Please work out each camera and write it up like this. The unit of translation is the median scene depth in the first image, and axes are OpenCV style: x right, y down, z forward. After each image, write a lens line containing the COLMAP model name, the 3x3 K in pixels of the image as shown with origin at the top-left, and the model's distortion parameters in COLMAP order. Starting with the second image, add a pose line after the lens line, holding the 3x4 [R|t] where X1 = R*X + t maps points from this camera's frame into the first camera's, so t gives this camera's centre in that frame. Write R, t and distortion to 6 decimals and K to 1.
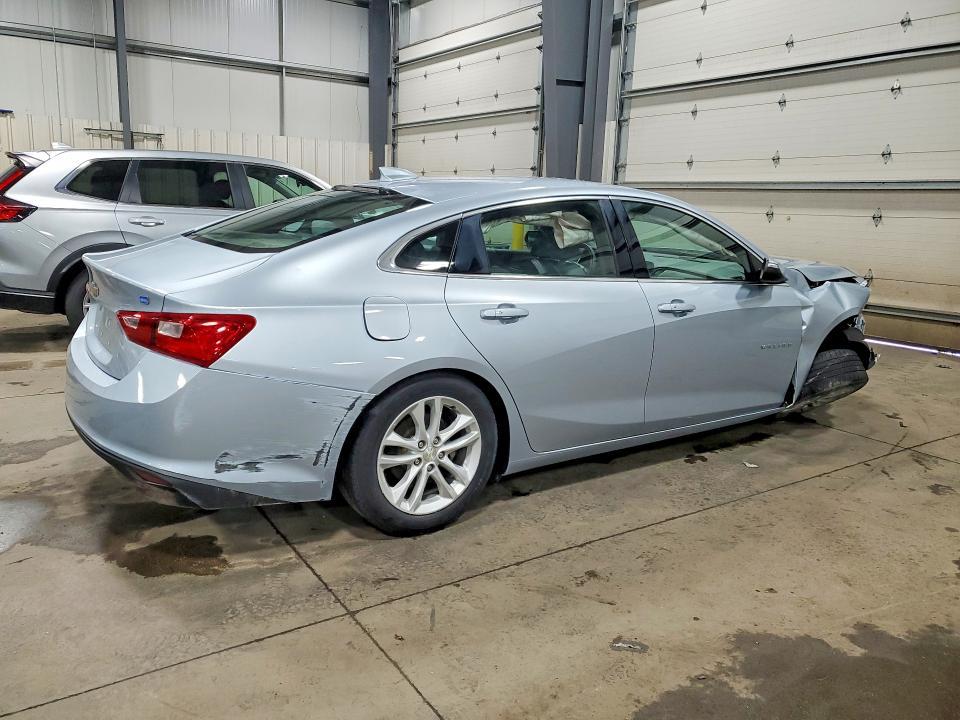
lens RADIAL K [[738.8, 0, 480.0], [0, 738.8, 360.0], [0, 0, 1]] dist [-0.000778, 0.006056]
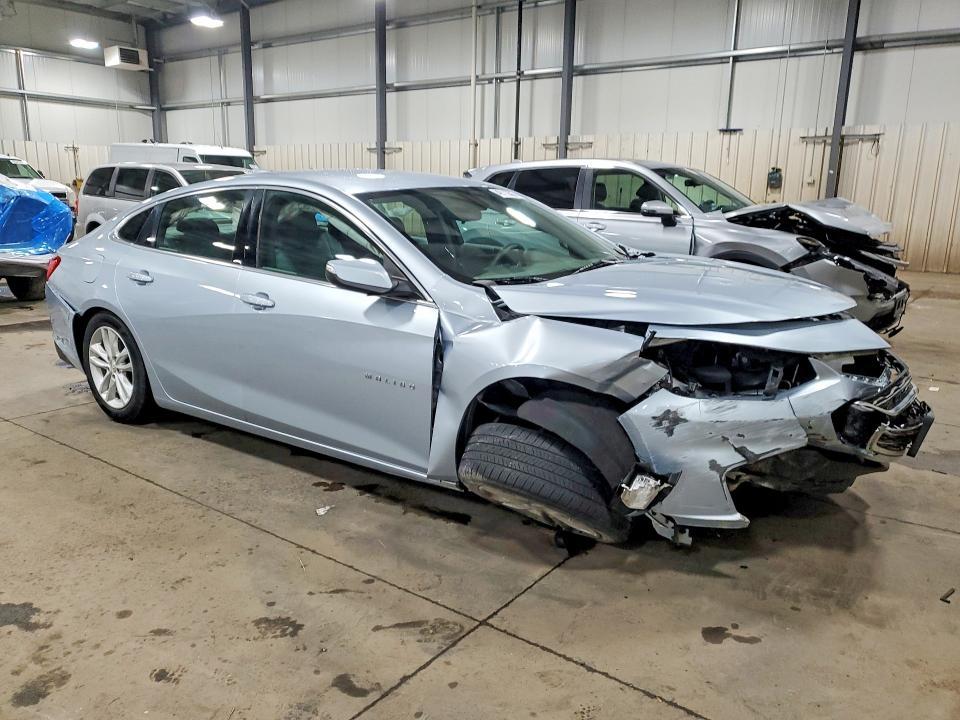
lens RADIAL K [[751.8, 0, 480.2], [0, 751.8, 389.6], [0, 0, 1]] dist [-0.009518, -0.006969]
pose [[0.344052, 0.214284, -0.914172, 1.212189], [-0.196037, 0.968547, 0.153251, -0.156356], [0.918258, 0.126485, 0.375239, 0.872519]]
